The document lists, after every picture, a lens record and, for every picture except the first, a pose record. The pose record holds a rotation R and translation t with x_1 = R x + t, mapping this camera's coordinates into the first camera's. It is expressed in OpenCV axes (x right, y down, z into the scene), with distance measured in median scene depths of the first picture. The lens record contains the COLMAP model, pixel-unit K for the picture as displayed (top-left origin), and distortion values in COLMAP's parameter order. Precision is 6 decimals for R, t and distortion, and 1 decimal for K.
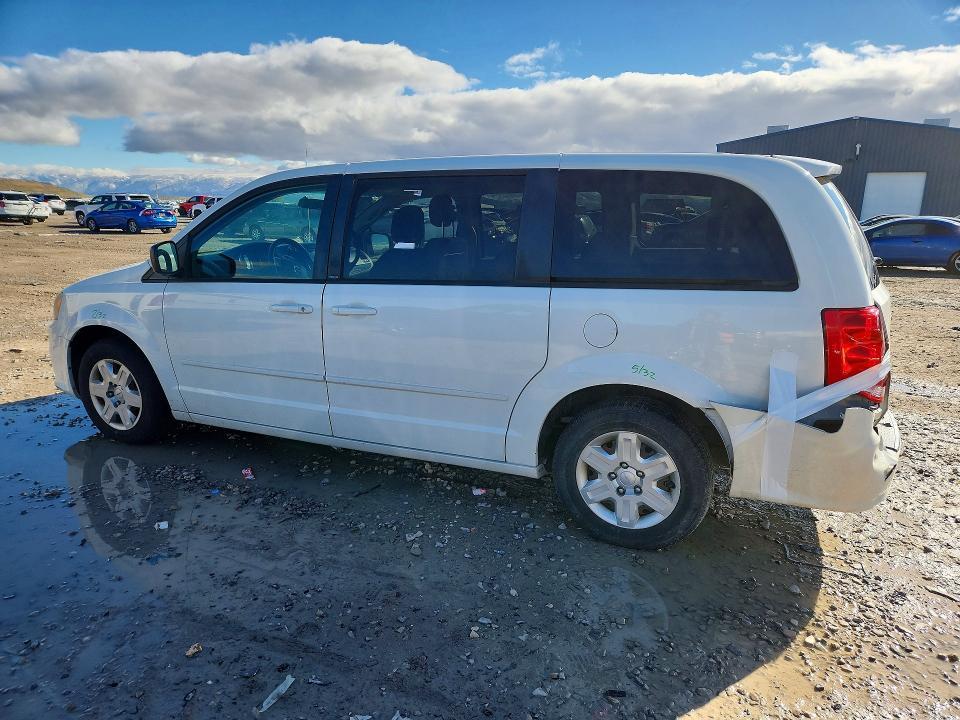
lens RADIAL K [[743.5, 0, 480.0], [0, 743.5, 360.0], [0, 0, 1]] dist [-0.001092, 0.005871]
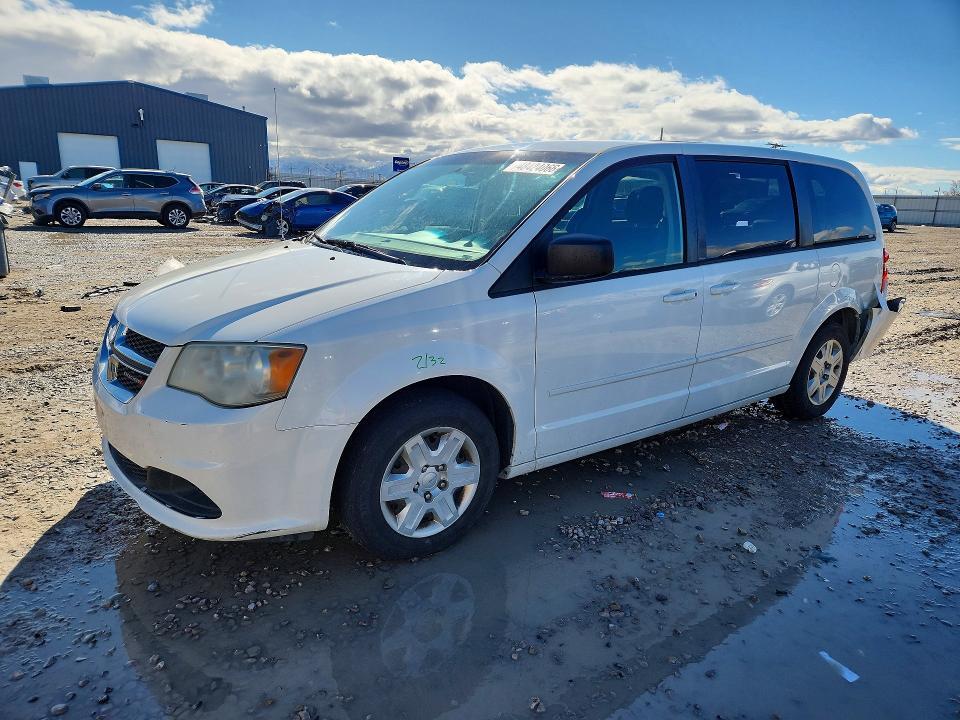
lens RADIAL K [[743.5, 0, 480.0], [0, 743.5, 360.0], [0, 0, 1]] dist [-0.001092, 0.005871]
pose [[0.428078, -0.207180, 0.879674, -0.769932], [0.161647, 0.975225, 0.151021, -0.110239], [-0.889168, 0.077547, 0.450962, 0.509740]]
